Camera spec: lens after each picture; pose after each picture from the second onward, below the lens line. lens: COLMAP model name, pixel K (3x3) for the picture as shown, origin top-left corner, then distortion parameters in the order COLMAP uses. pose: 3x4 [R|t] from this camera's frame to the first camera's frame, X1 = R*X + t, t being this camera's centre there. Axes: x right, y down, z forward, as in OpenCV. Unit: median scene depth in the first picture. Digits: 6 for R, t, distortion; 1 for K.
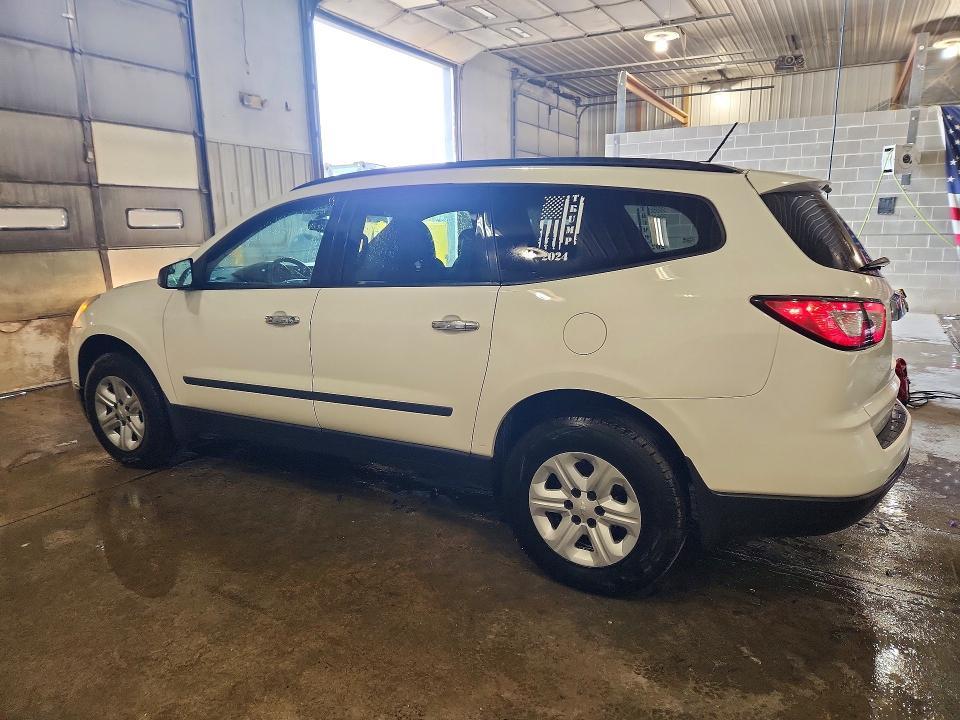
lens RADIAL K [[645.1, 0, 480.0], [0, 645.1, 360.0], [0, 0, 1]] dist [0.071056, -0.064292]
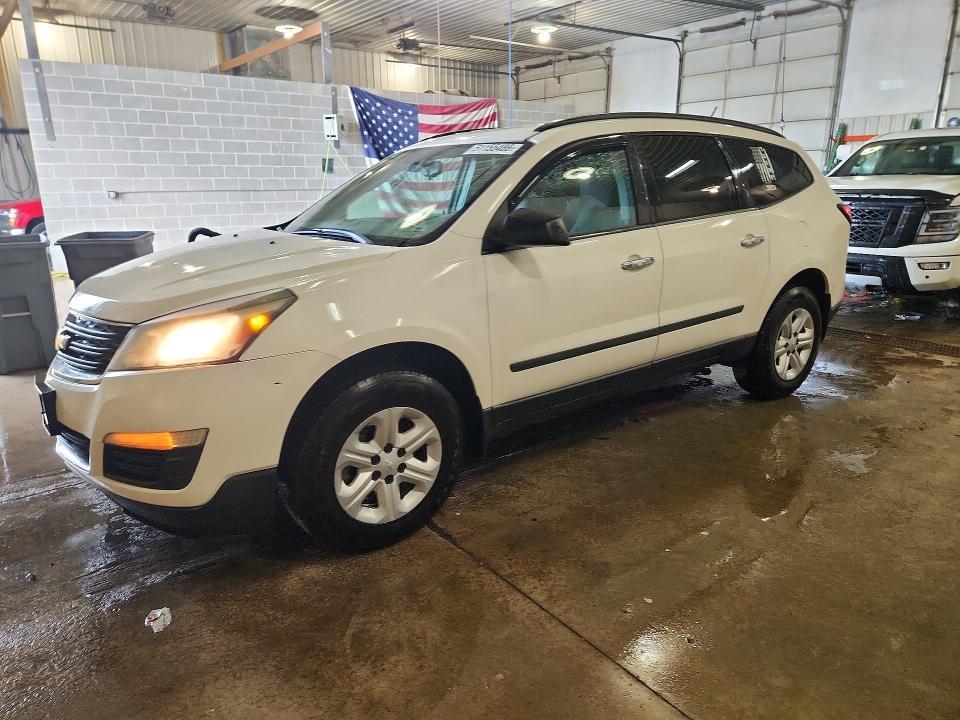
lens RADIAL K [[645.1, 0, 480.0], [0, 645.1, 360.0], [0, 0, 1]] dist [0.071056, -0.064292]
pose [[0.399950, -0.239489, 0.884695, -1.028823], [0.189096, 0.966052, 0.176027, -0.109096], [-0.896818, 0.096890, 0.431659, 0.631905]]
